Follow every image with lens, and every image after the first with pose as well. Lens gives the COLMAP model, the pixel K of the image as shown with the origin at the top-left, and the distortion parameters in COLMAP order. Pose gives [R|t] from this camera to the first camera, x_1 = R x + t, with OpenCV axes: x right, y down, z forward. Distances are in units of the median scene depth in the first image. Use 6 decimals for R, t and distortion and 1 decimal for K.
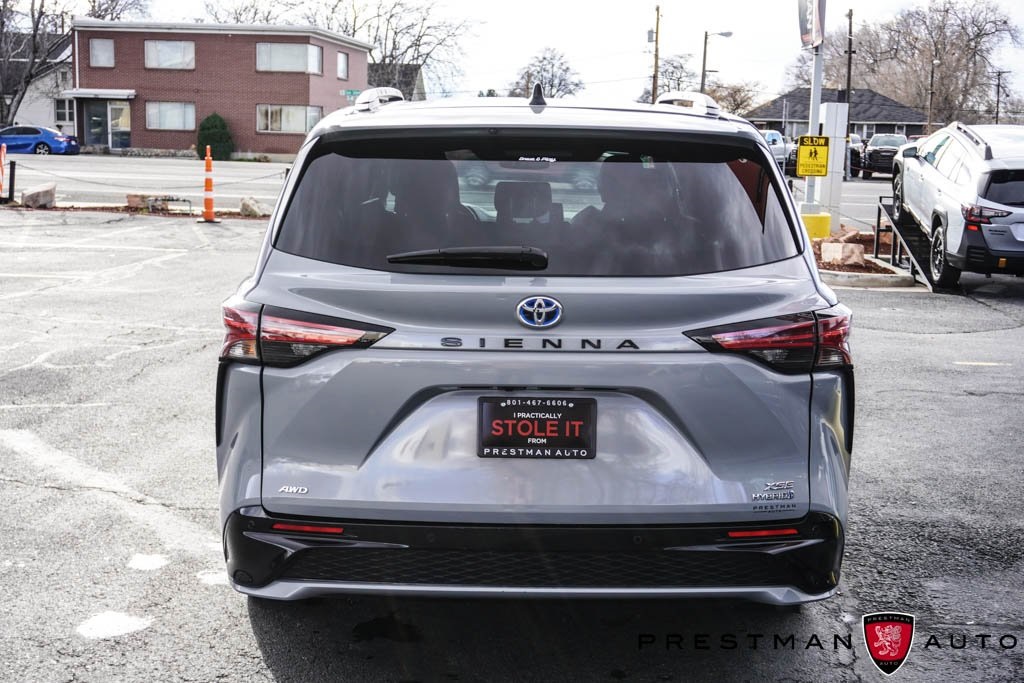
lens RADIAL K [[1342.6, 0, 514.6], [0, 1342.6, 341.4], [0, 0, 1]] dist [0.009867, 0.000000]
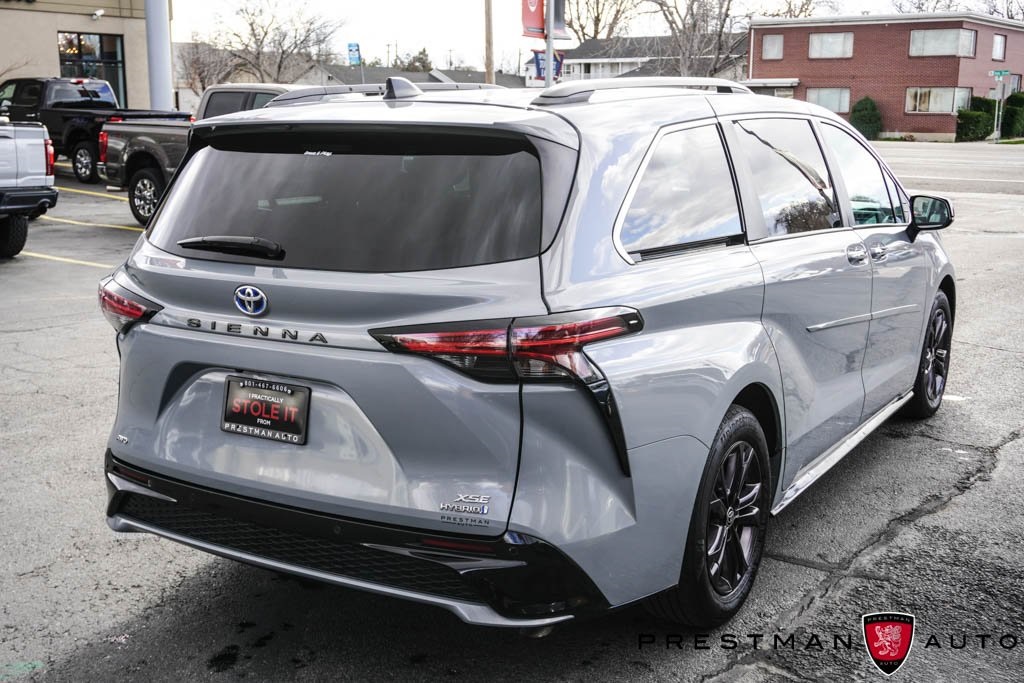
lens RADIAL K [[1168.3, 0, 508.3], [0, 1168.3, 341.8], [0, 0, 1]] dist [0.007002, 0.000000]
pose [[0.850607, 0.081115, -0.519508, 0.398425], [-0.061492, 0.996595, 0.054923, -0.031302], [0.522194, -0.014772, 0.852699, 0.193192]]
